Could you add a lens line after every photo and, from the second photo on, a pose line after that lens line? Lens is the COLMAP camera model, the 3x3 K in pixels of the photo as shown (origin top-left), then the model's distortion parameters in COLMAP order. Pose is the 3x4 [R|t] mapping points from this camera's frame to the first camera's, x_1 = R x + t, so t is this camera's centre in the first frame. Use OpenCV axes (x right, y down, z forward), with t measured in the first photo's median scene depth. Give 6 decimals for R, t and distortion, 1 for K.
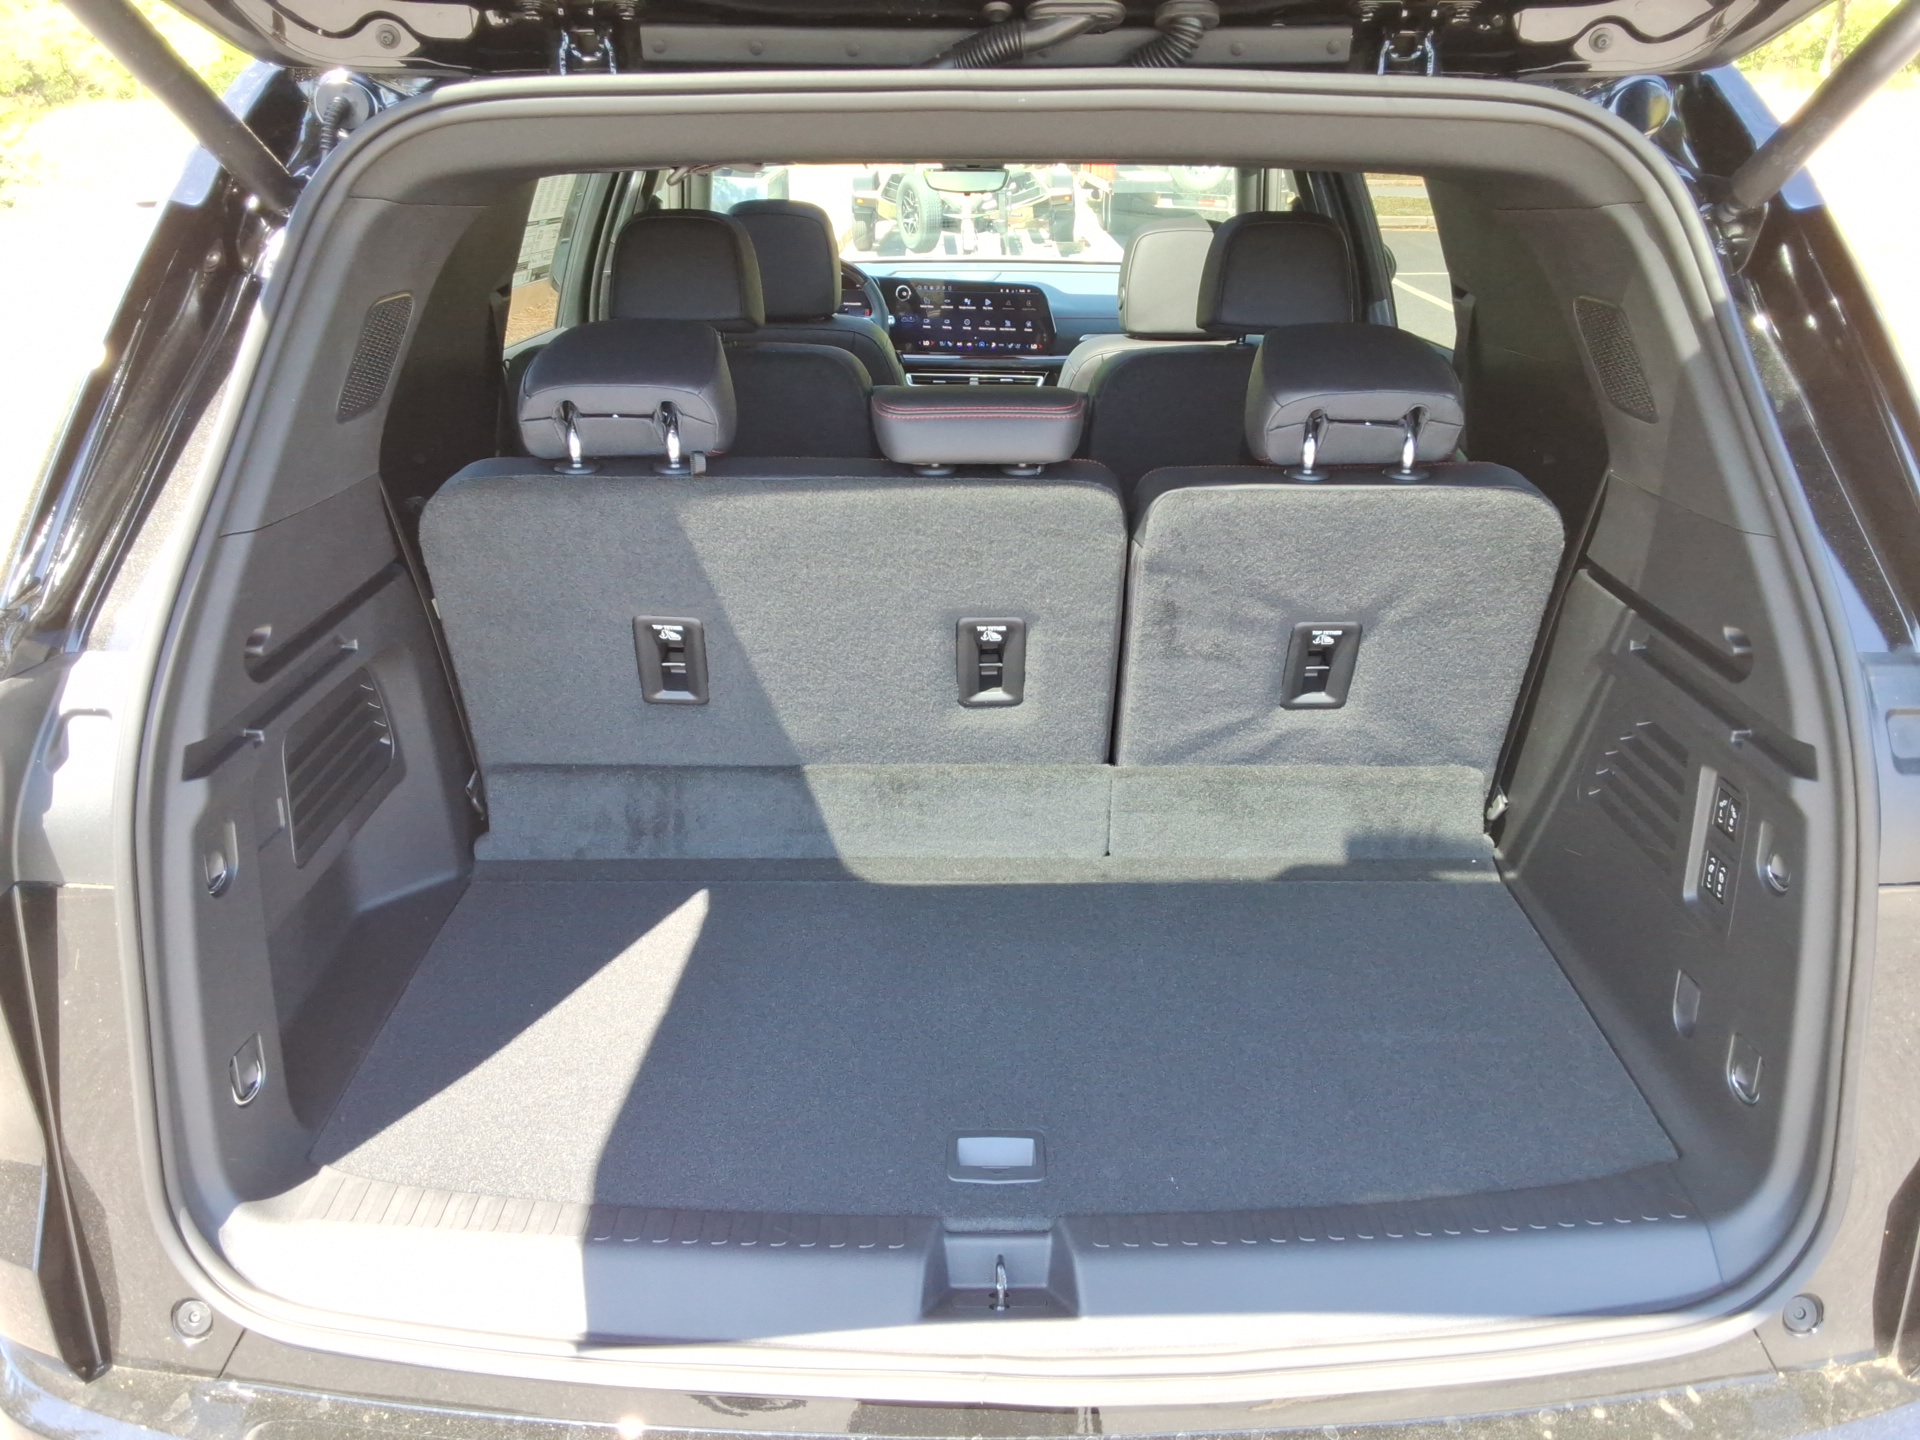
lens RADIAL K [[1535.5, 0, 972.6], [0, 1535.5, 722.5], [0, 0, 1]] dist [0.077658, -0.102990]
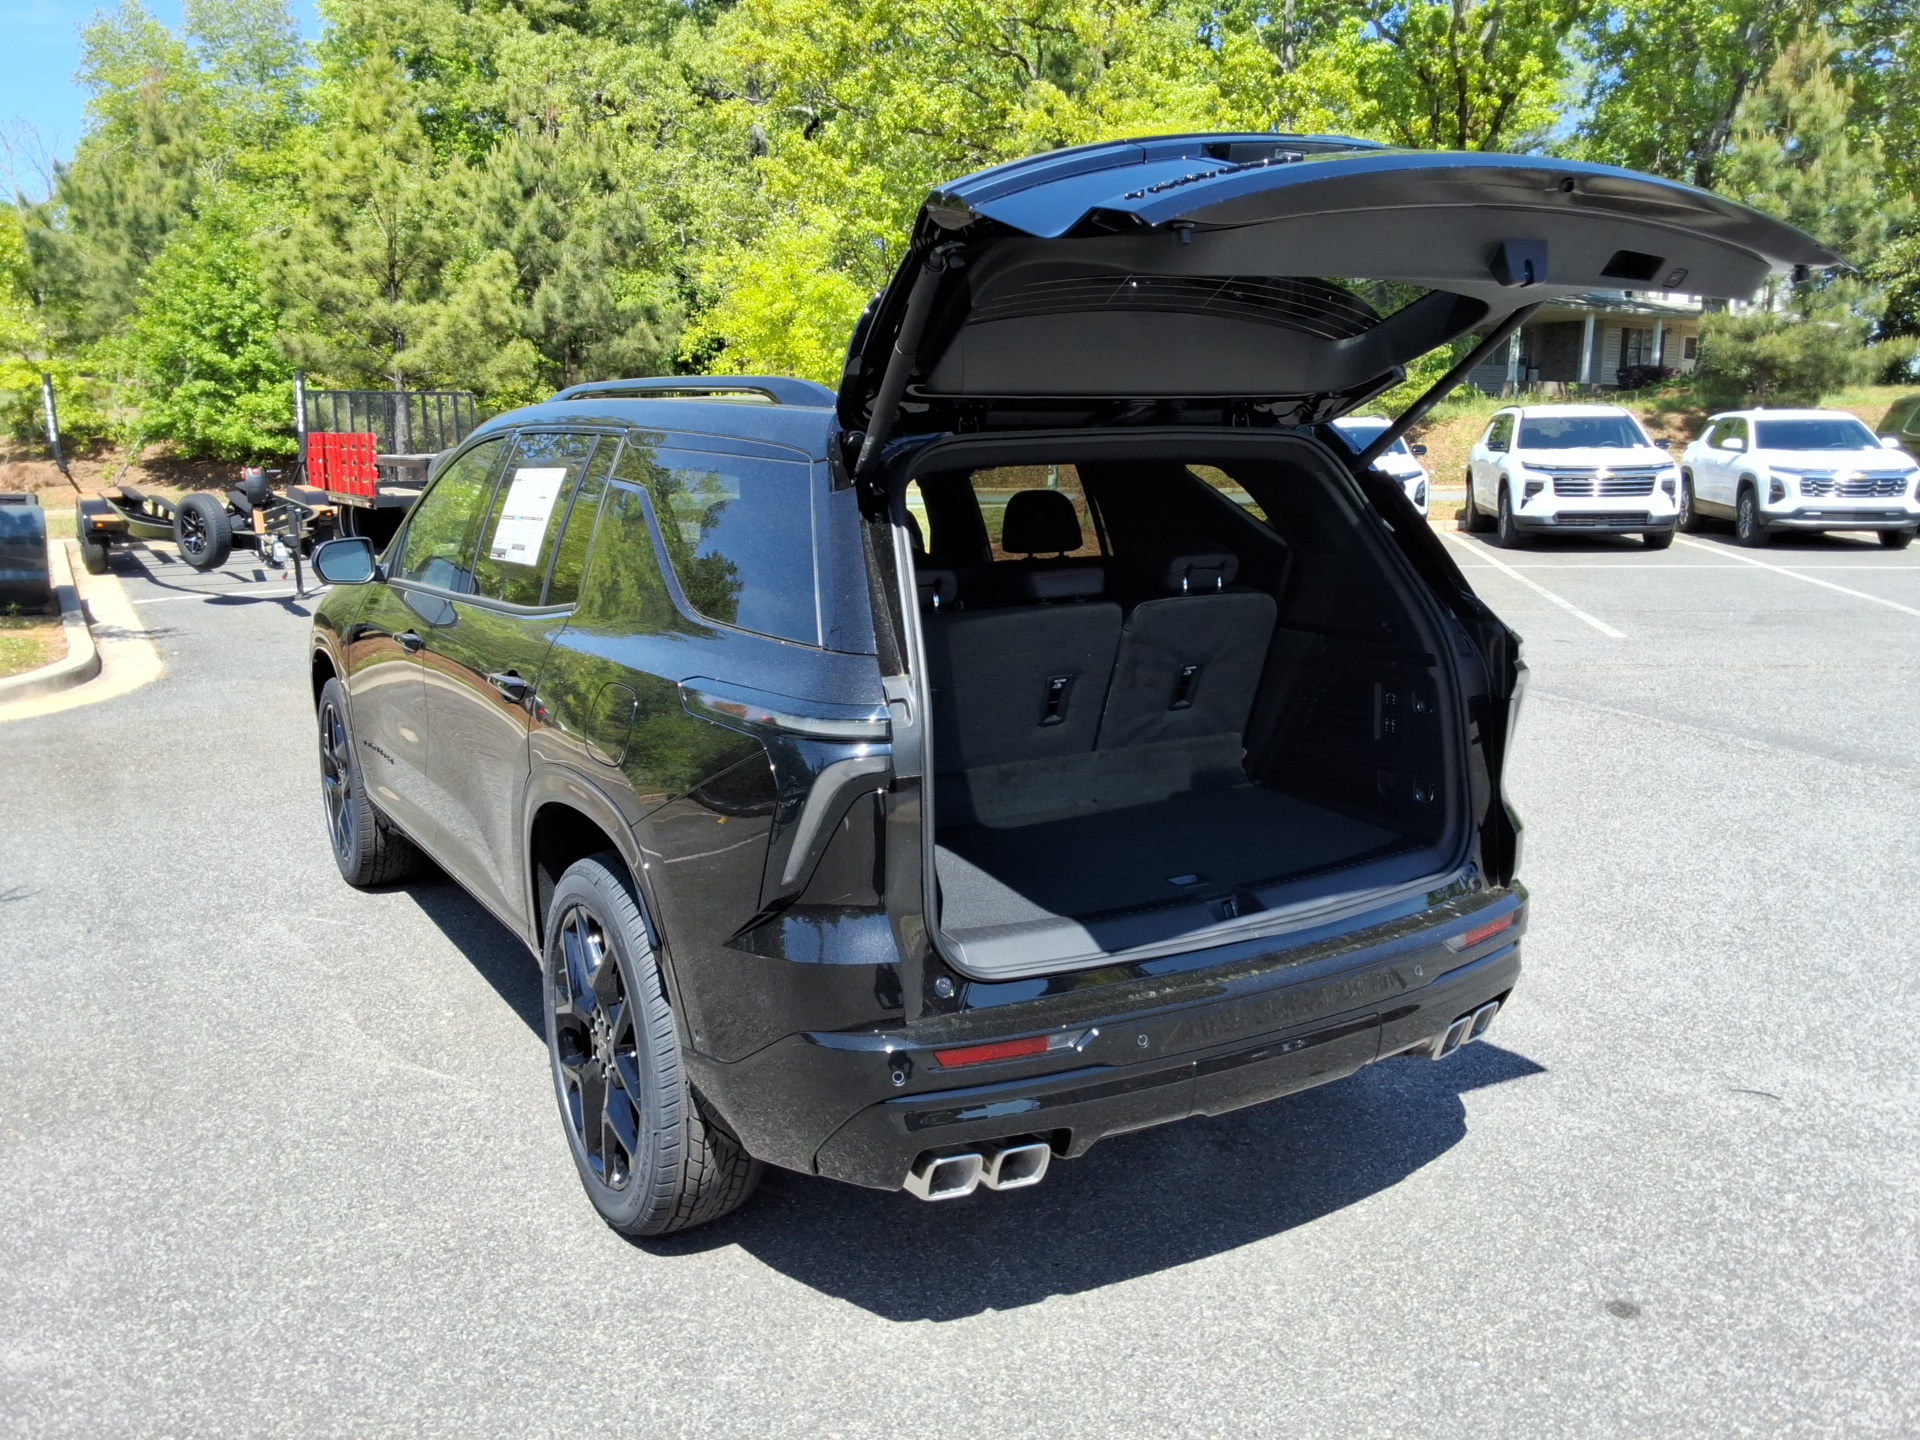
lens RADIAL K [[1535.5, 0, 970.5], [0, 1535.5, 724.9], [0, 0, 1]] dist [0.077658, -0.102990]
pose [[0.857711, -0.107539, 0.502760, -0.437489], [0.199618, 0.970820, -0.132893, 0.094768], [-0.473799, 0.214344, 0.854150, -0.262587]]
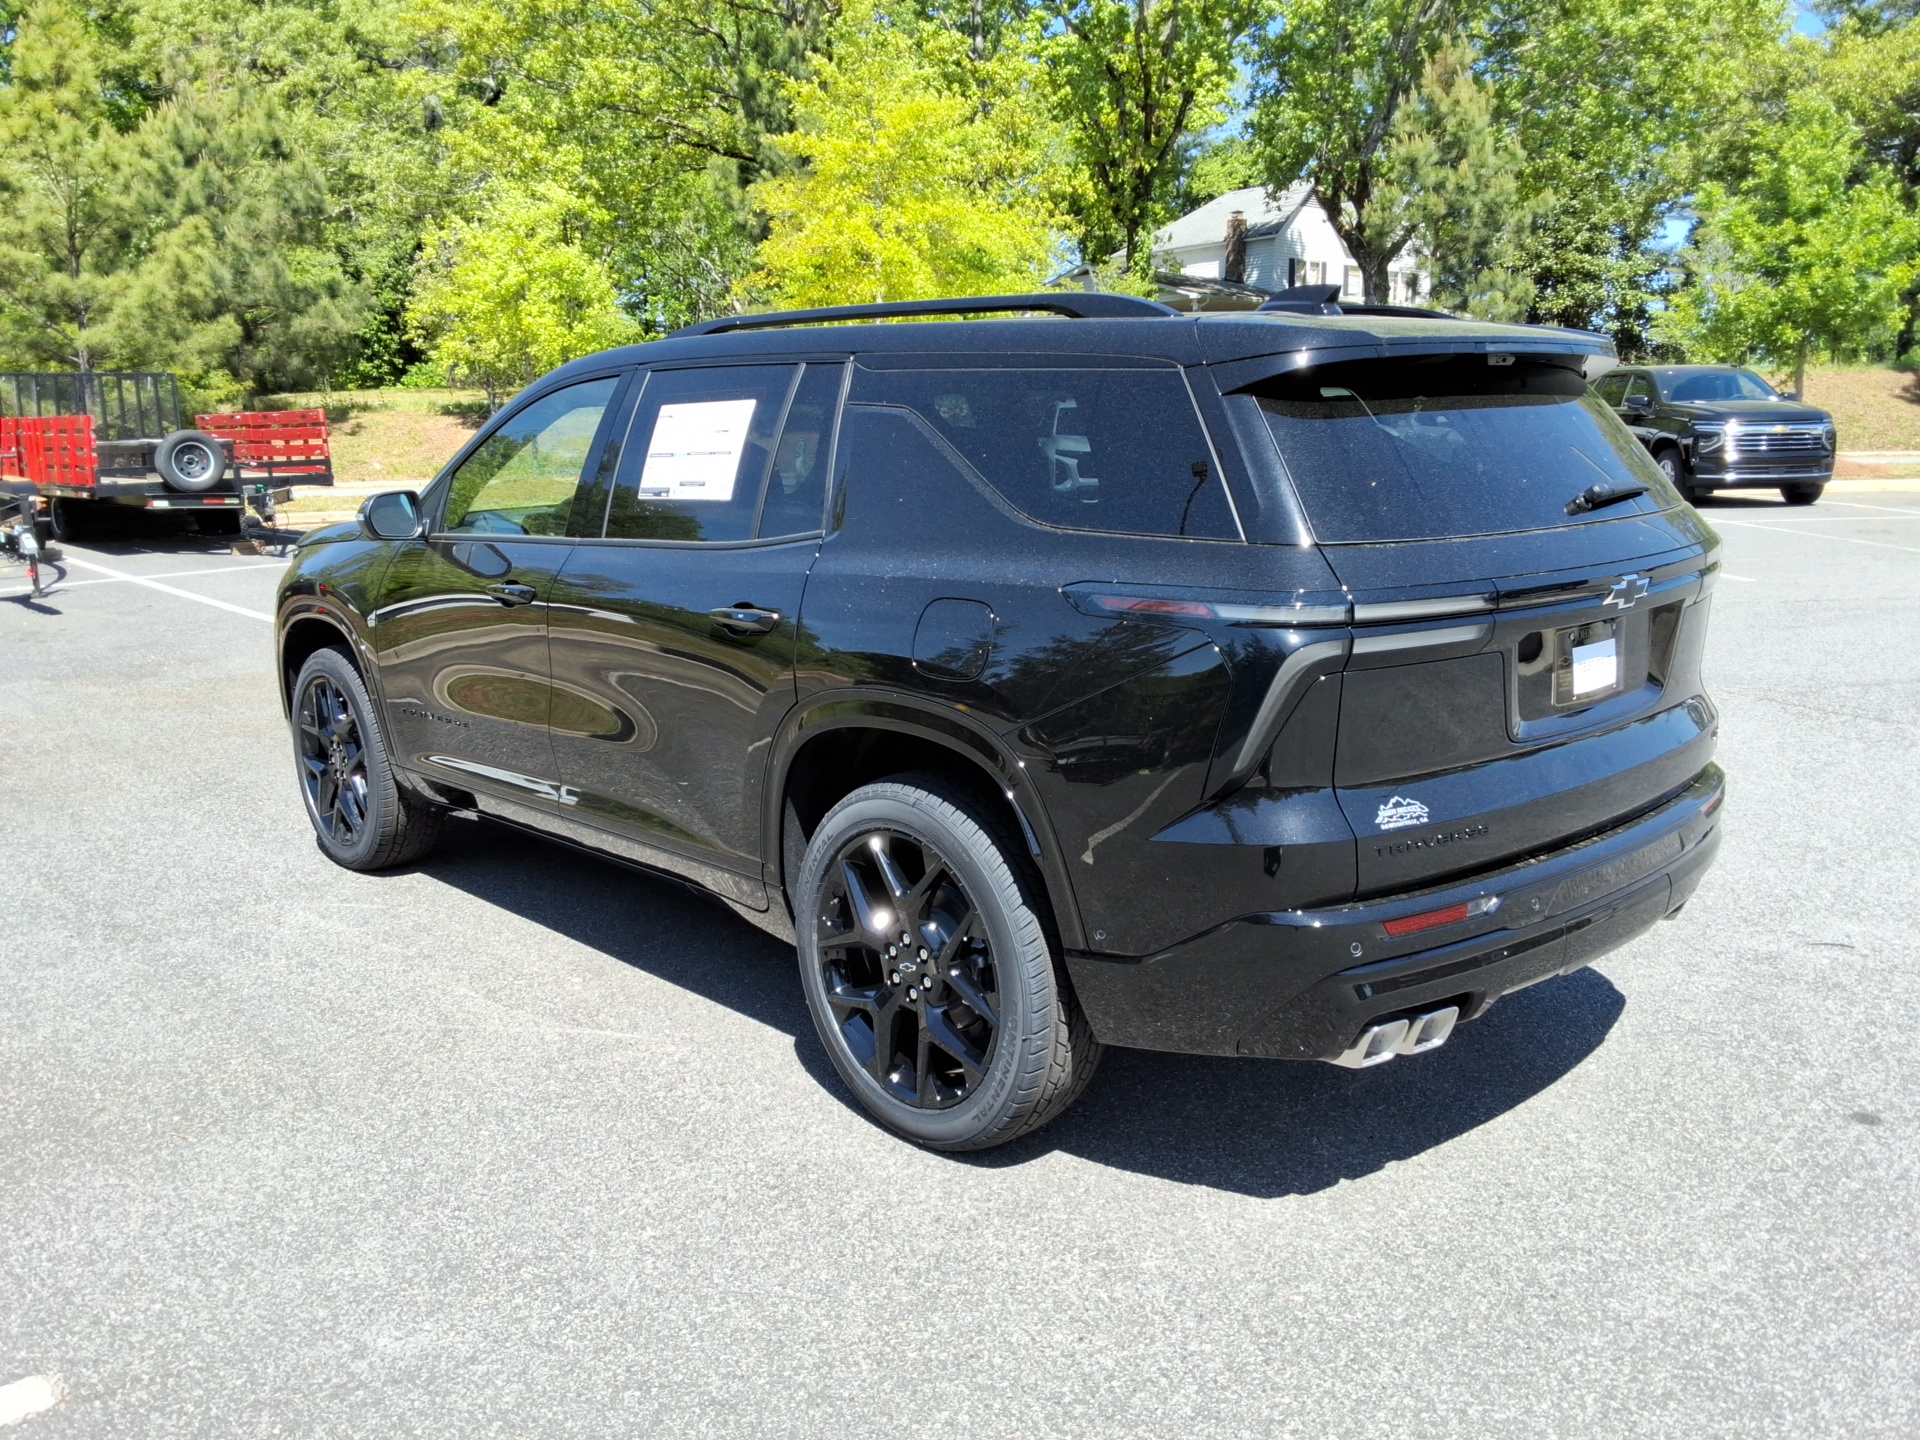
lens RADIAL K [[1535.5, 0, 970.2], [0, 1535.5, 723.3], [0, 0, 1]] dist [0.077658, -0.102990]
pose [[0.733590, -0.149534, 0.662936, -0.691128], [0.268246, 0.959998, -0.080295, 0.063398], [-0.624411, 0.236734, 0.744357, -0.101015]]
